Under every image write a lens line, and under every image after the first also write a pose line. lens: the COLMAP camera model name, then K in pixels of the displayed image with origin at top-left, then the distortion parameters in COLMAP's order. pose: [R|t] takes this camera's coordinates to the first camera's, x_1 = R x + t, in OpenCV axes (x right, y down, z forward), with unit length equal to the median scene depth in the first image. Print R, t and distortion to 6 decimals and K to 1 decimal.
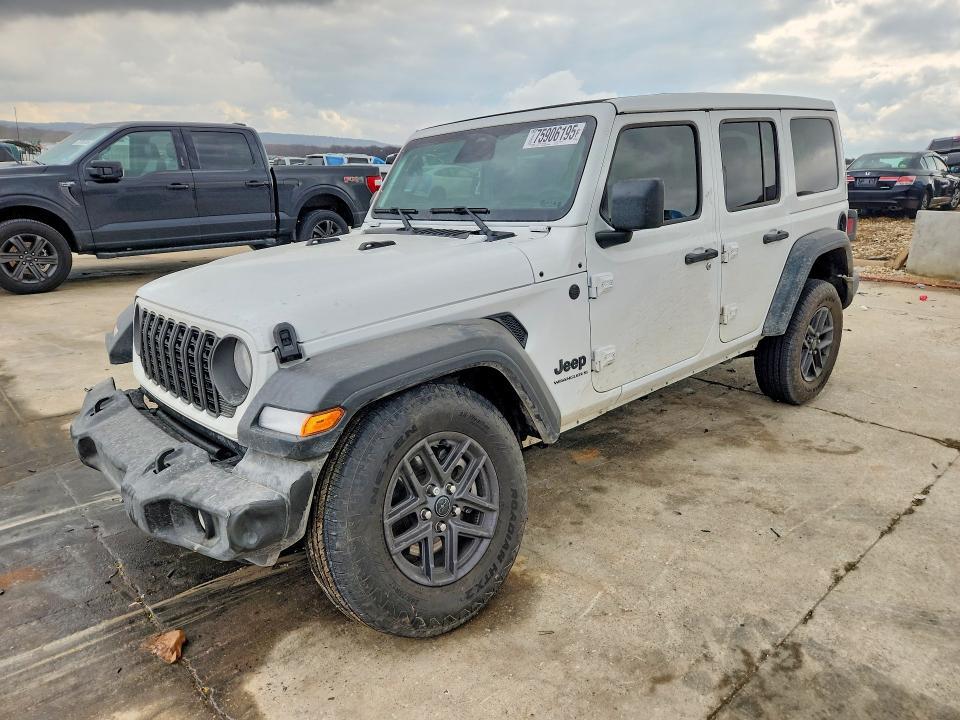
lens RADIAL K [[630.0, 0, 480.0], [0, 630.0, 360.0], [0, 0, 1]] dist [0.094274, -0.082859]
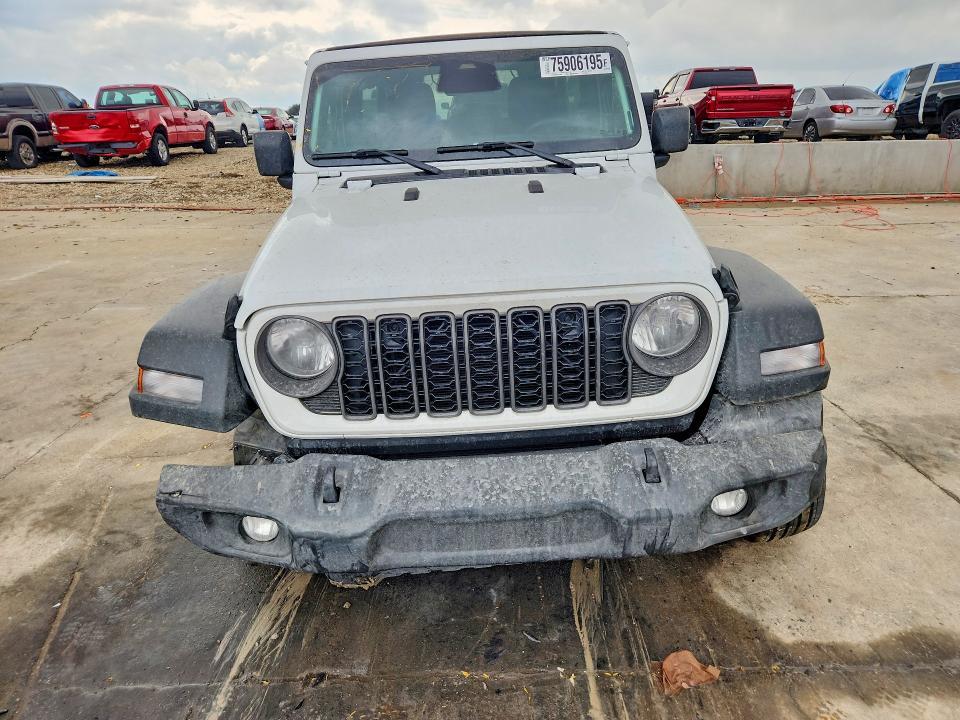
lens RADIAL K [[630.0, 0, 480.0], [0, 630.0, 360.0], [0, 0, 1]] dist [0.094274, -0.082859]
pose [[0.665772, -0.272313, 0.694690, -0.786884], [0.221892, 0.961161, 0.164113, -0.100431], [-0.712399, 0.044884, 0.700338, 0.407458]]
